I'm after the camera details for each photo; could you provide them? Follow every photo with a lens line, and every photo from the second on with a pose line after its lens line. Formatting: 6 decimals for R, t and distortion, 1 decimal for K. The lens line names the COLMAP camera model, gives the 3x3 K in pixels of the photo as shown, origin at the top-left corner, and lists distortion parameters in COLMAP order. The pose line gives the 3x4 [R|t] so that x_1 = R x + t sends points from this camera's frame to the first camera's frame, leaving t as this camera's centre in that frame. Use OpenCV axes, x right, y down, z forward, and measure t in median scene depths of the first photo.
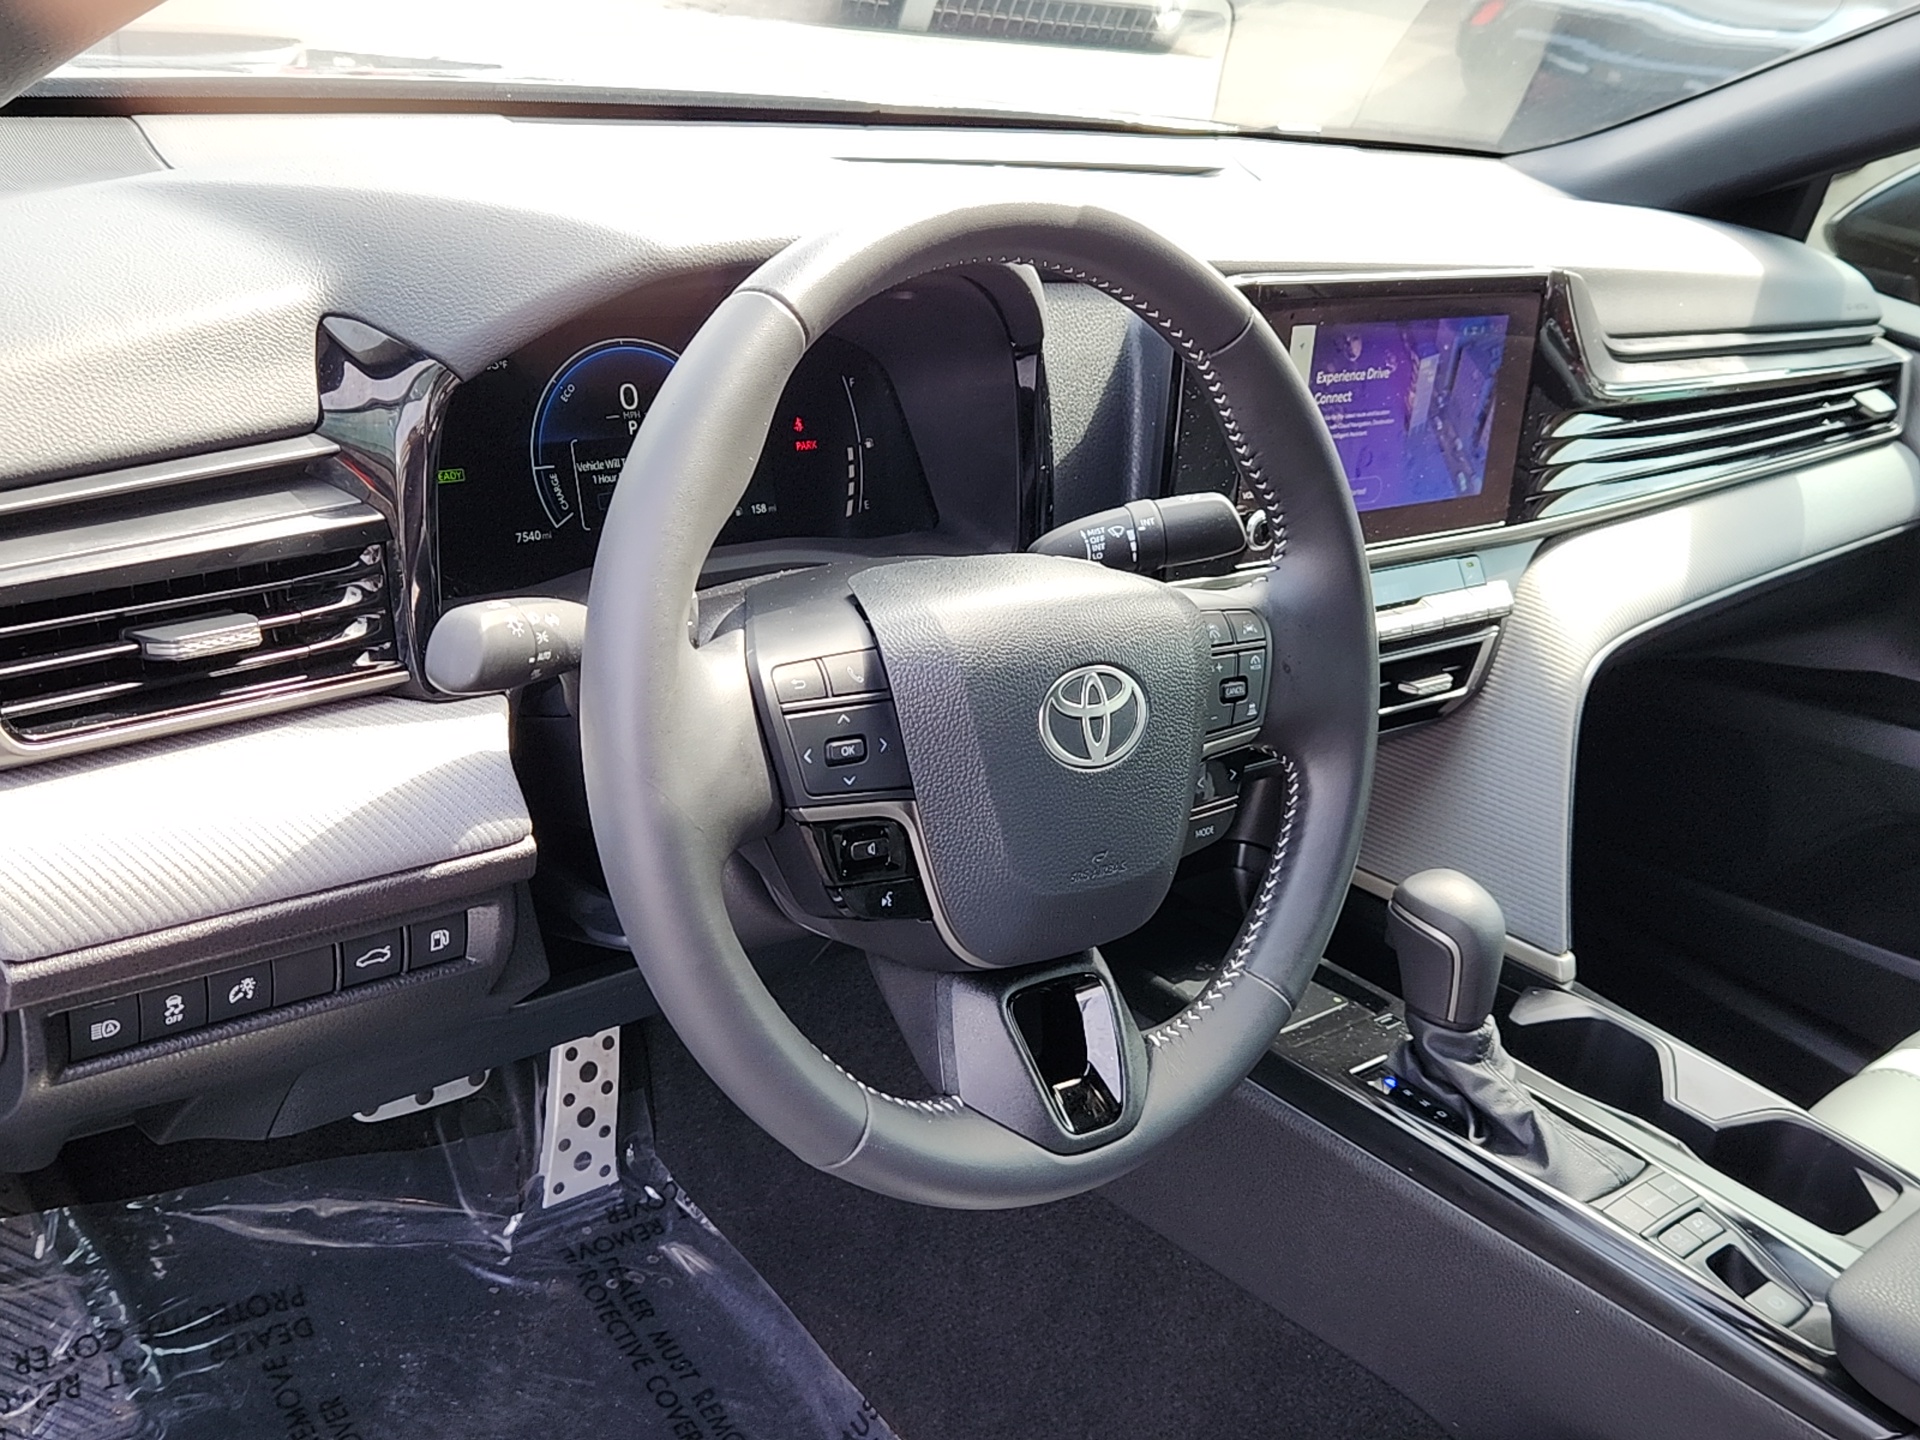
lens RADIAL K [[1993.3, 0, 966.9], [0, 1993.3, 733.6], [0, 0, 1]] dist [0.011103, 0.000000]
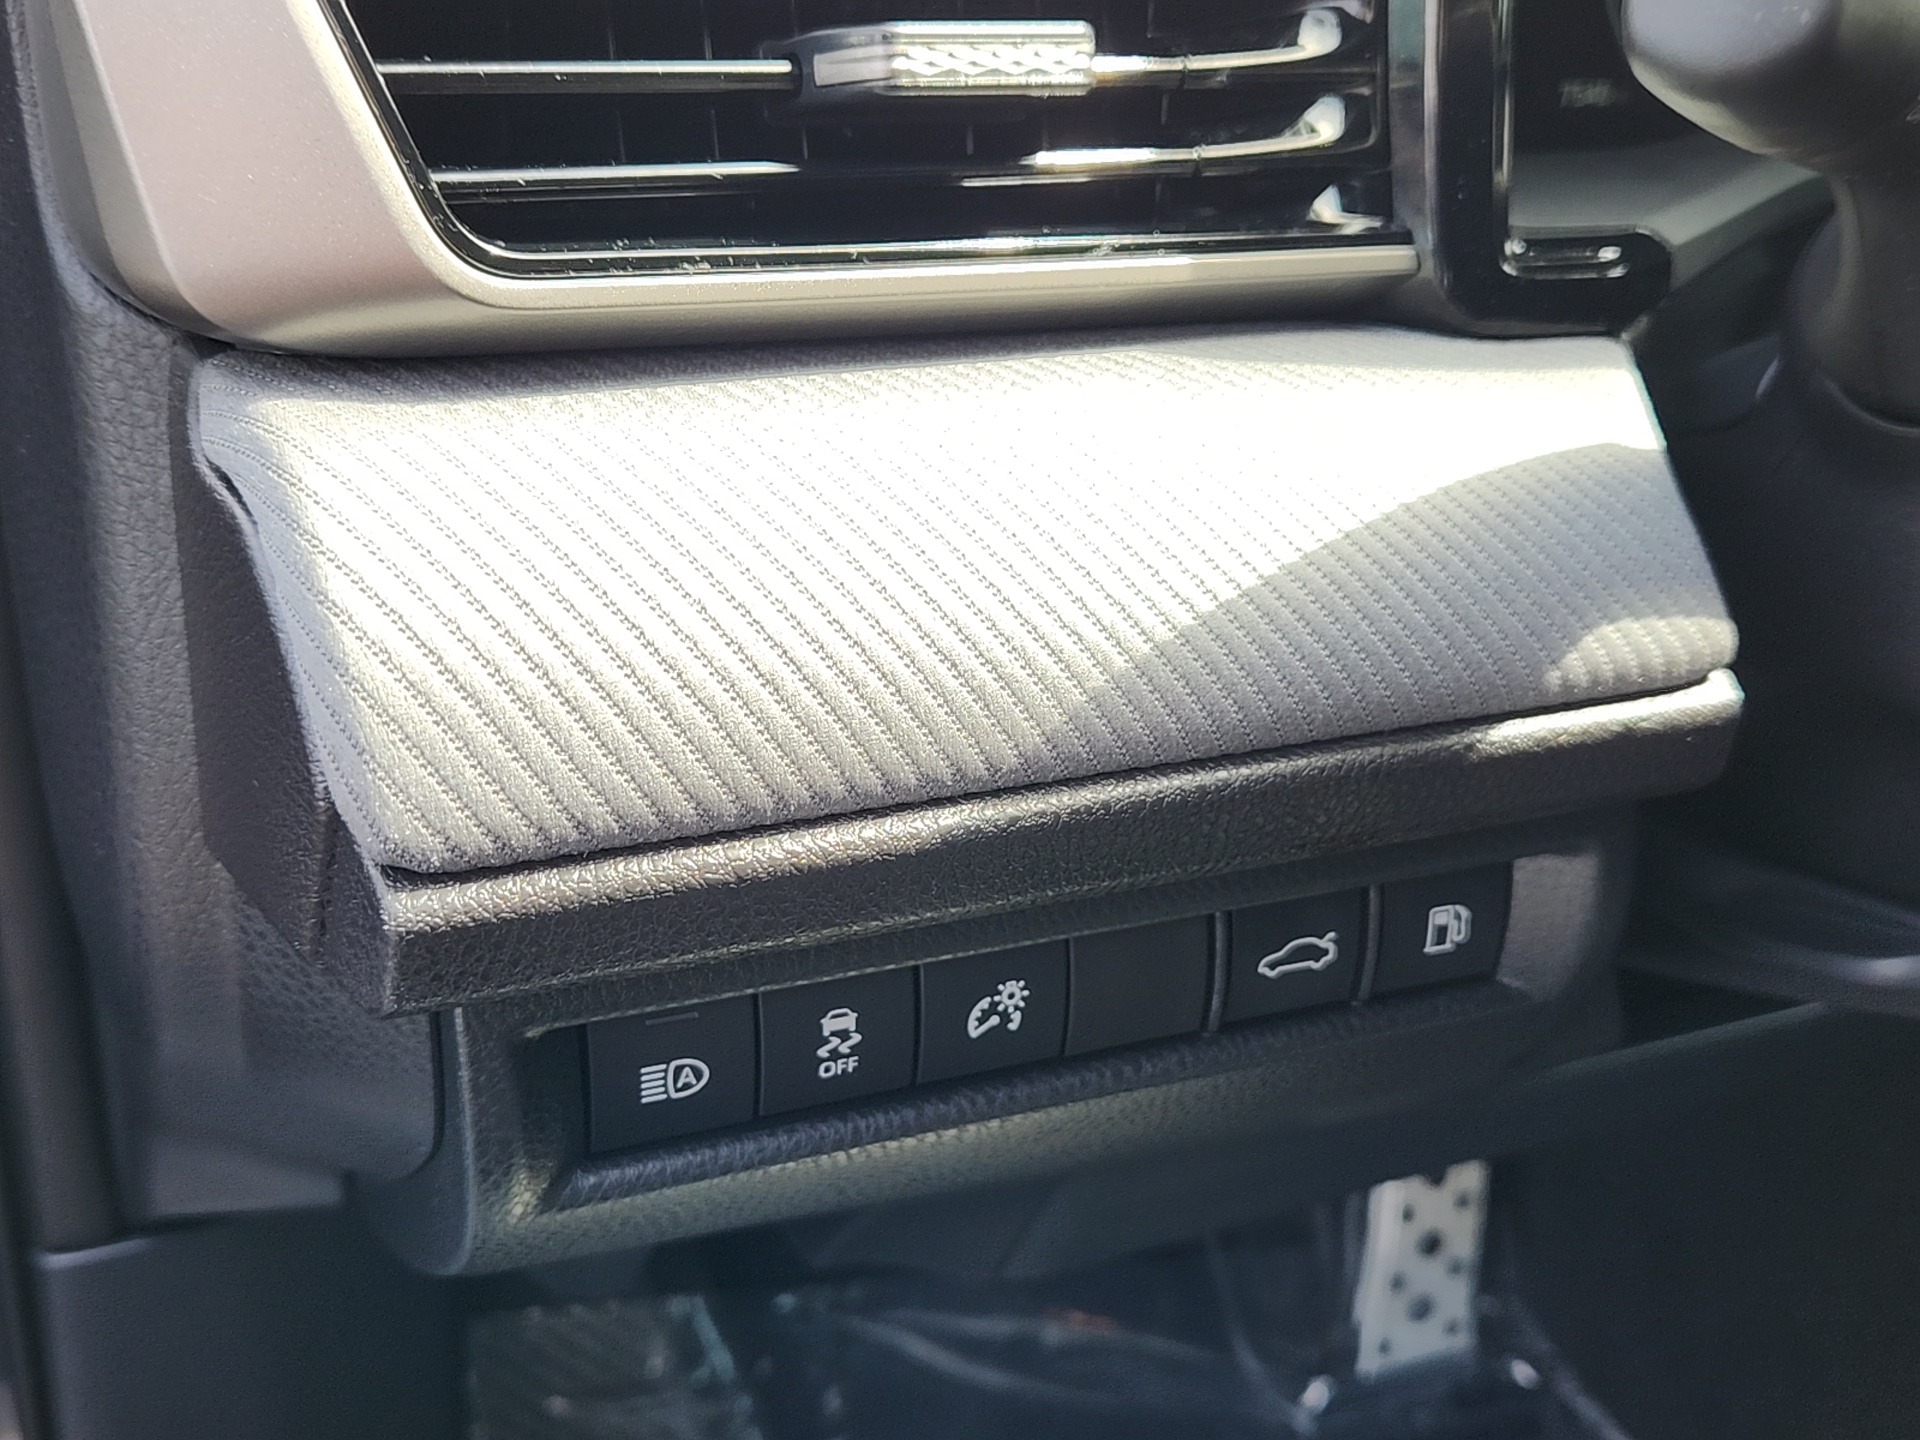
lens RADIAL K [[1993.3, 0, 954.8], [0, 1993.3, 717.5], [0, 0, 1]] dist [0.011103, 0.000000]
pose [[0.941495, 0.037899, -0.334888, -0.240365], [-0.048113, 0.998594, -0.022255, 0.079593], [0.333574, 0.037066, 0.941995, 0.620492]]
